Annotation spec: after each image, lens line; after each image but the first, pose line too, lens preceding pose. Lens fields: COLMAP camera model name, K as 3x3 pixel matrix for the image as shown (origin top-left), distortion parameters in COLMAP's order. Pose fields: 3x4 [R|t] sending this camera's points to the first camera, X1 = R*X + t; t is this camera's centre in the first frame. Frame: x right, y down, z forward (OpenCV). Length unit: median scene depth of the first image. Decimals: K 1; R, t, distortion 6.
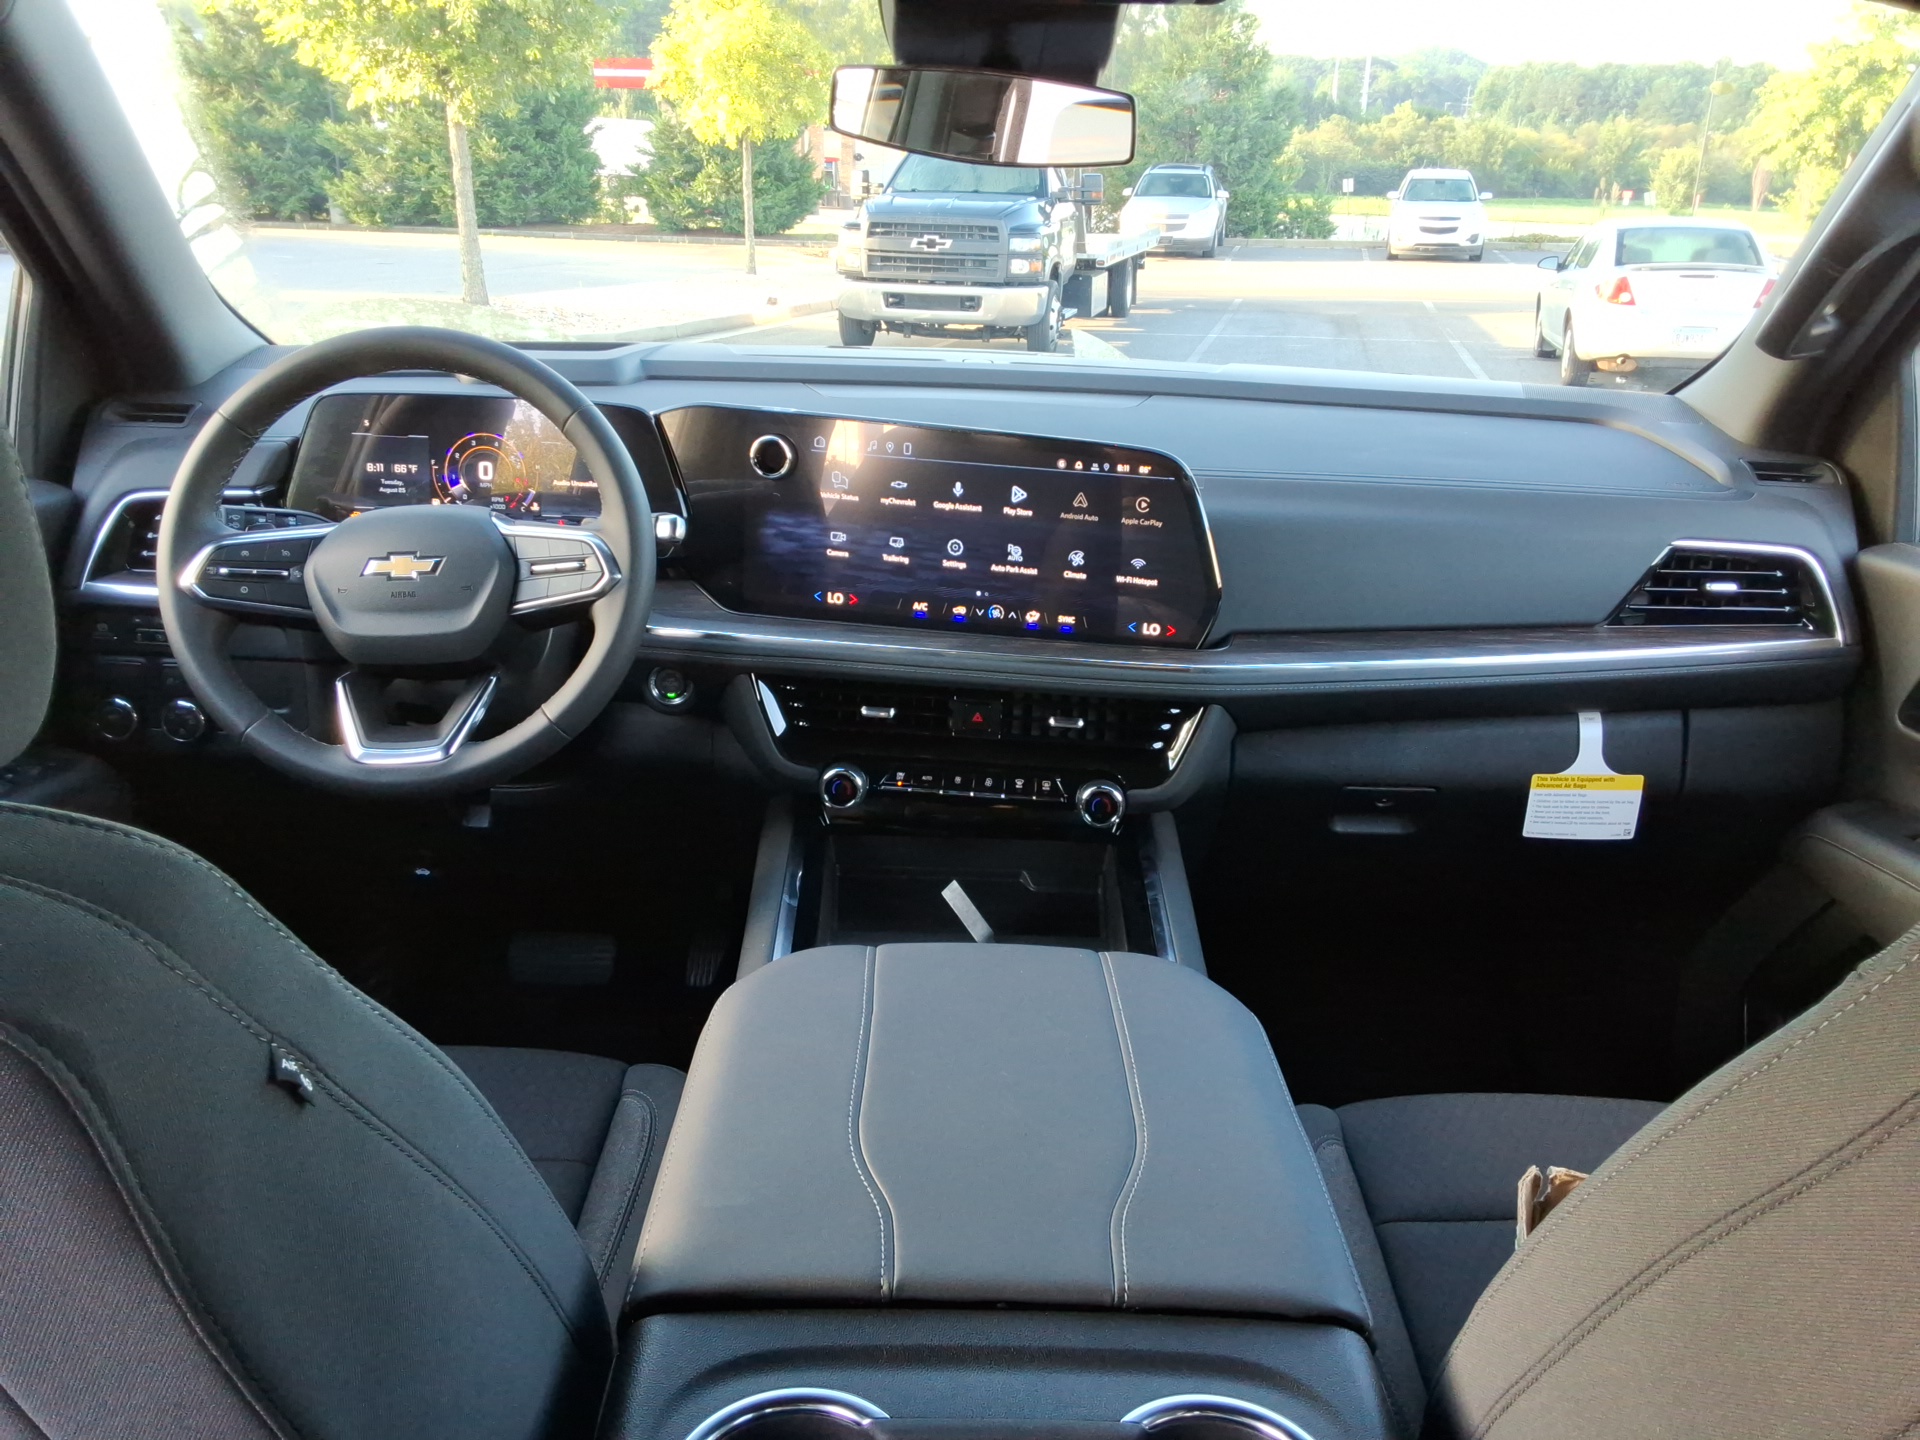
lens RADIAL K [[1557.3, 0, 974.1], [0, 1557.3, 658.9], [0, 0, 1]] dist [0.102753, -0.175329]
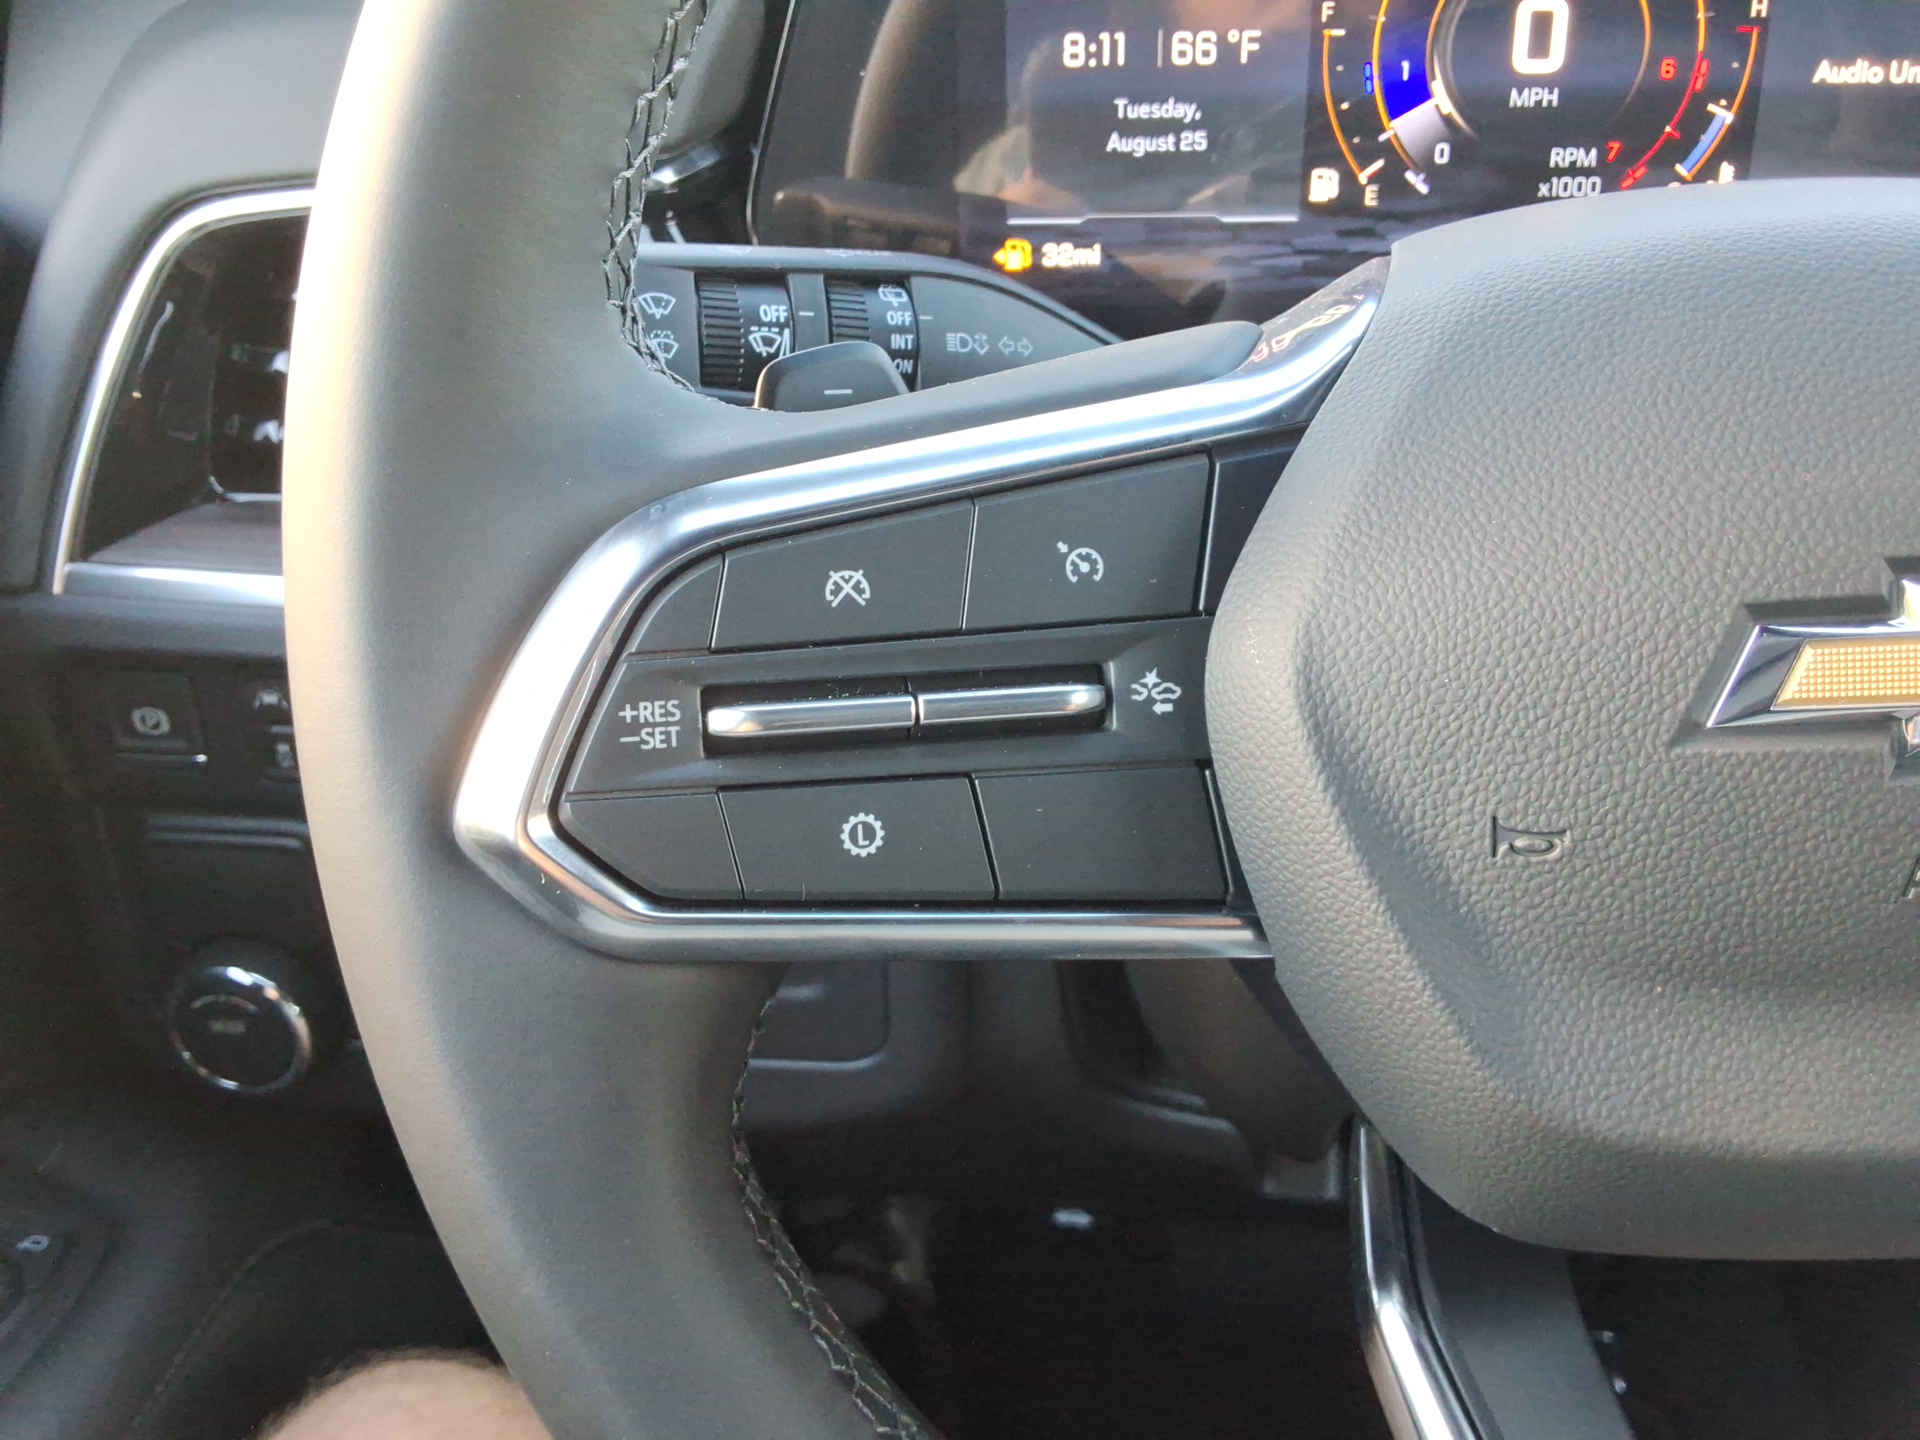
lens RADIAL K [[1540.9, 0, 970.6], [0, 1540.9, 695.0], [0, 0, 1]] dist [0.094587, -0.138883]
pose [[0.993330, -0.014152, -0.114434, -0.016151], [0.037549, 0.978044, 0.204988, -0.003171], [0.109020, -0.207917, 0.972052, 0.031999]]
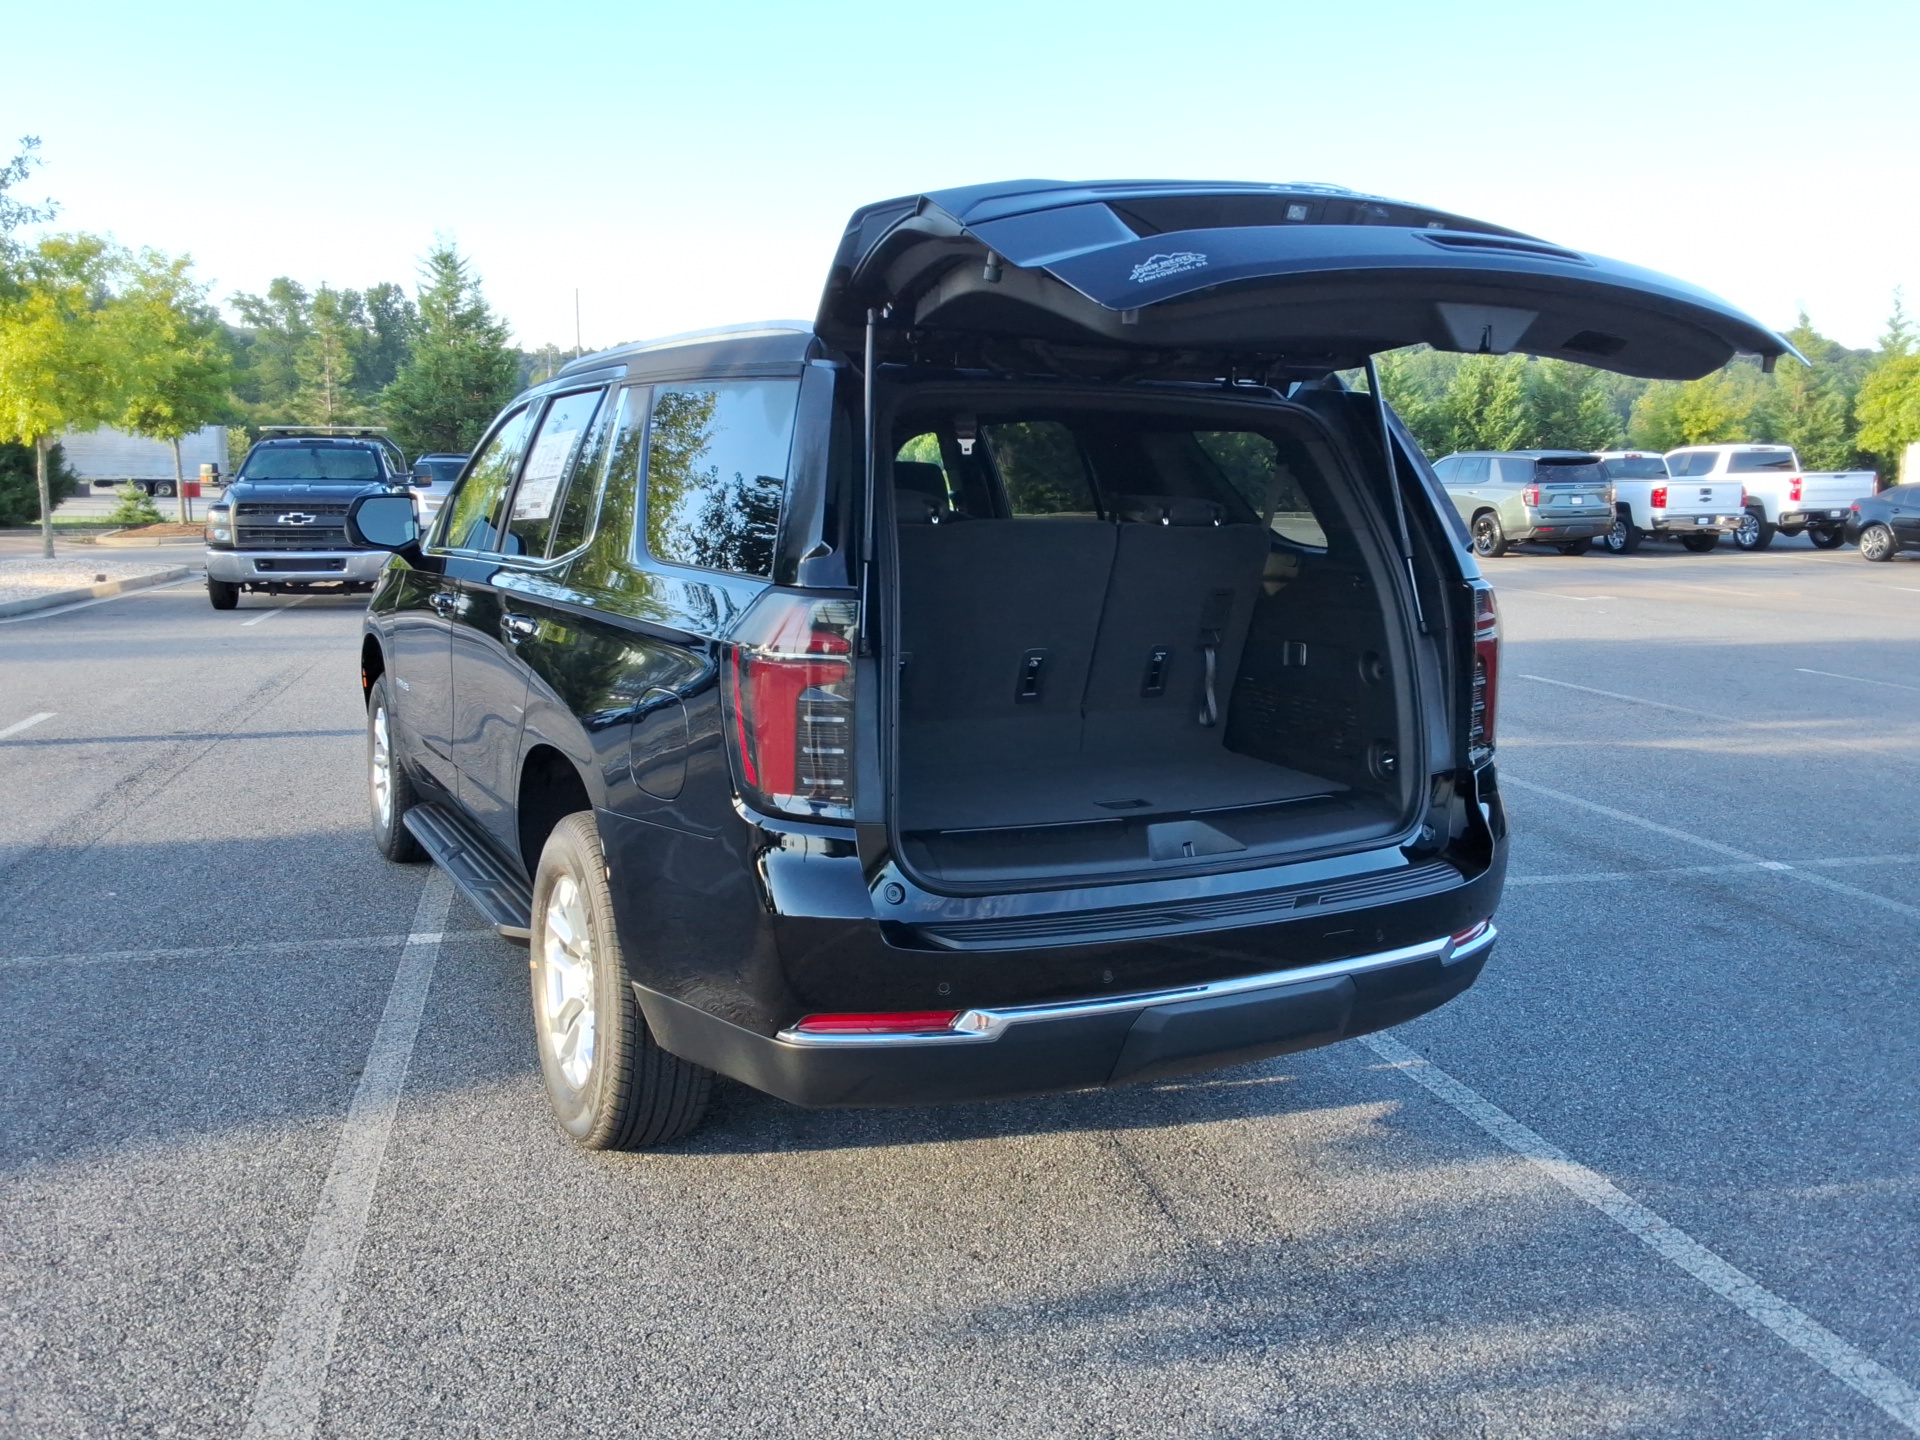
lens RADIAL K [[1526.6, 0, 974.3], [0, 1526.6, 705.1], [0, 0, 1]] dist [0.142366, -0.214411]
pose [[0.889059, -0.086311, 0.449582, -0.051898], [0.148732, 0.983249, -0.105357, 0.038978], [-0.432958, 0.160536, 0.887004, -0.131232]]
